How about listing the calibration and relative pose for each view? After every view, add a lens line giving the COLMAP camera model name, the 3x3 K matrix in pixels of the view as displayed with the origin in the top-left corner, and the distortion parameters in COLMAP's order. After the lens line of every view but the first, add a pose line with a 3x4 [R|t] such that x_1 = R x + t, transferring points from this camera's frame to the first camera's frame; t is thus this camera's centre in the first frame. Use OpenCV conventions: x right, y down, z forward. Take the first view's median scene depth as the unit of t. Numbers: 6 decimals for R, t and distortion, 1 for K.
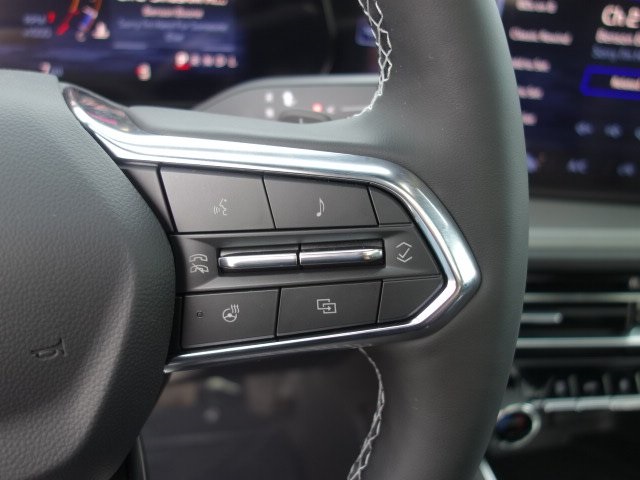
lens RADIAL K [[561.5, 0, 319.5], [0, 561.5, 239.6], [0, 0, 1]] dist [-0.011826, -0.011076]
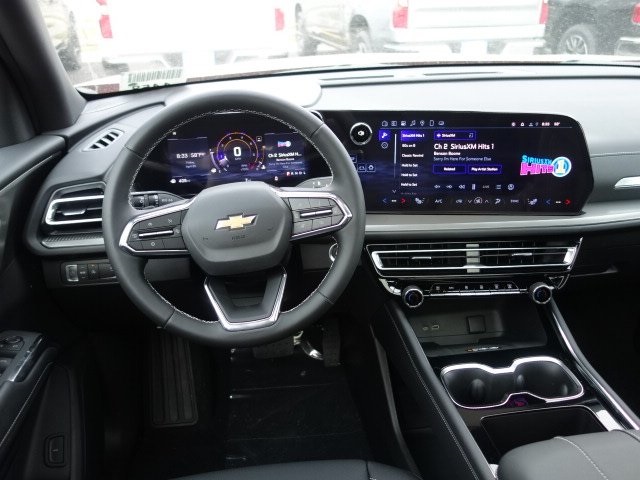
lens RADIAL K [[561.5, 0, 316.8], [0, 561.5, 244.0], [0, 0, 1]] dist [-0.011826, -0.011076]
pose [[0.986200, -0.056157, -0.155741, 0.382686], [0.032793, 0.988336, -0.148717, 0.544434], [0.162276, 0.141557, 0.976539, -2.006821]]
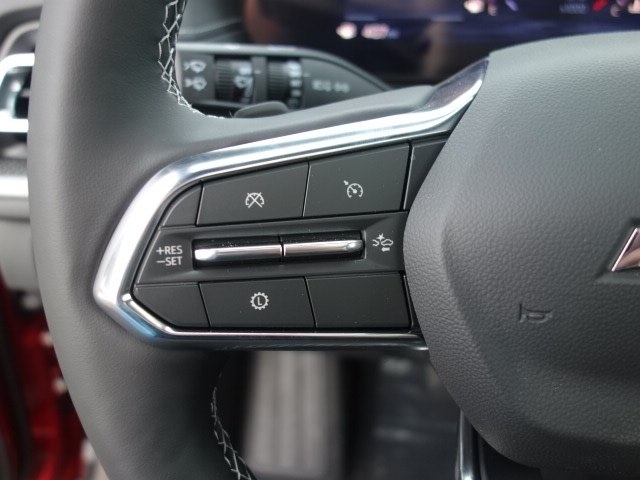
lens RADIAL K [[561.5, 0, 319.4], [0, 561.5, 240.1], [0, 0, 1]] dist [-0.011826, -0.011076]
pose [[0.929465, 0.106125, -0.353315, -0.517410], [-0.104745, 0.994231, 0.023083, 0.073160], [0.353727, 0.015553, 0.935220, -0.110032]]
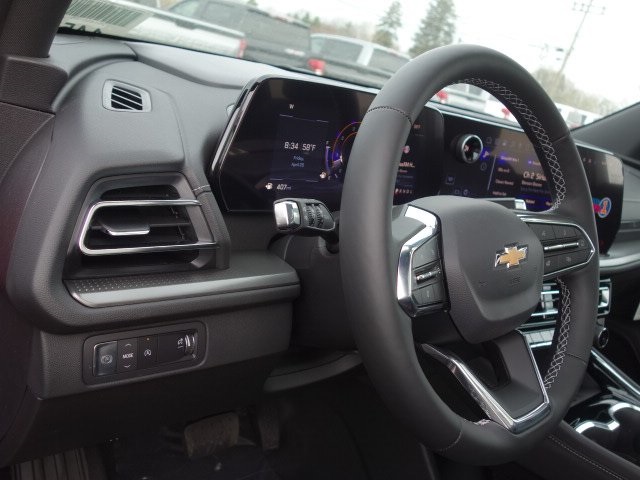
lens RADIAL K [[561.5, 0, 314.0], [0, 561.5, 250.2], [0, 0, 1]] dist [-0.011826, -0.011076]
pose [[0.890997, -0.040244, 0.452222, -1.604585], [0.126401, 0.978670, -0.161948, 0.228004], [-0.436059, 0.201457, 0.877079, -0.762348]]
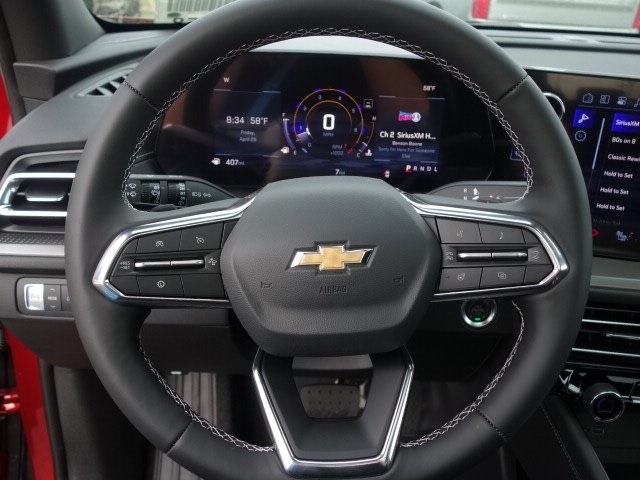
lens RADIAL K [[561.5, 0, 319.3], [0, 561.5, 241.1], [0, 0, 1]] dist [-0.011826, -0.011076]
pose [[0.974747, 0.051239, -0.217356, -0.125495], [-0.082350, 0.987200, -0.136583, 0.192010], [0.207576, 0.151033, 0.966489, -0.812703]]
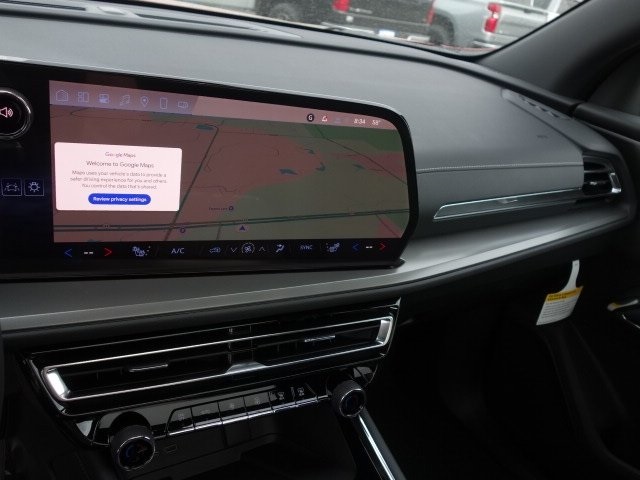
lens RADIAL K [[561.5, 0, 317.5], [0, 561.5, 243.1], [0, 0, 1]] dist [-0.011826, -0.011076]
pose [[0.935560, -0.083635, 0.343123, 0.397561], [0.106056, 0.993245, -0.047073, -0.063817], [-0.336868, 0.080430, 0.938110, -0.511979]]
